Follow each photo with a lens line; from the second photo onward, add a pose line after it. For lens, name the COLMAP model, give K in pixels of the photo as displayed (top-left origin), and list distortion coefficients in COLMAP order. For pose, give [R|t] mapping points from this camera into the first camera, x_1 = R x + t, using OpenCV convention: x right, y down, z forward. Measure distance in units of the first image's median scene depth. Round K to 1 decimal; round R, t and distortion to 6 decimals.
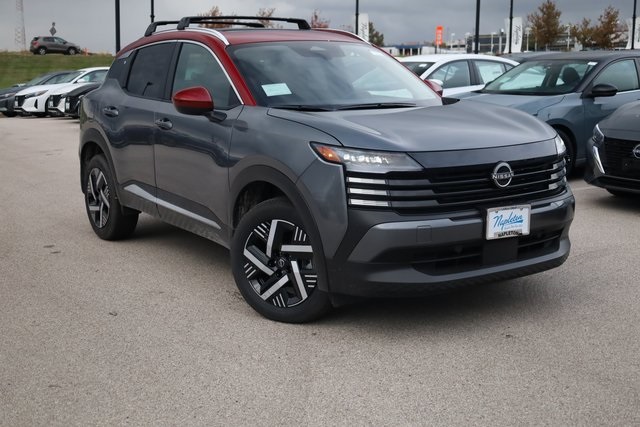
lens RADIAL K [[970.8, 0, 320.0], [0, 970.8, 213.5], [0, 0, 1]] dist [0.002659, 0.009526]
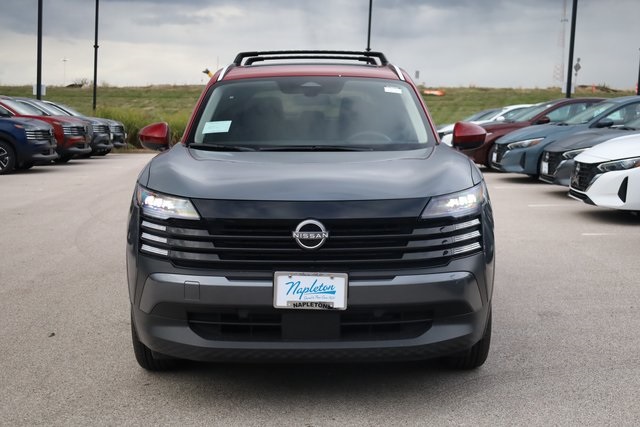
lens RADIAL K [[1028.1, 0, 320.0], [0, 1028.1, 213.5], [0, 0, 1]] dist [0.013486, 0.037943]
pose [[0.795831, 0.075969, -0.600735, 0.732885], [-0.102769, 0.994651, -0.010360, -0.049607], [0.596735, 0.069982, 0.799381, 0.293531]]
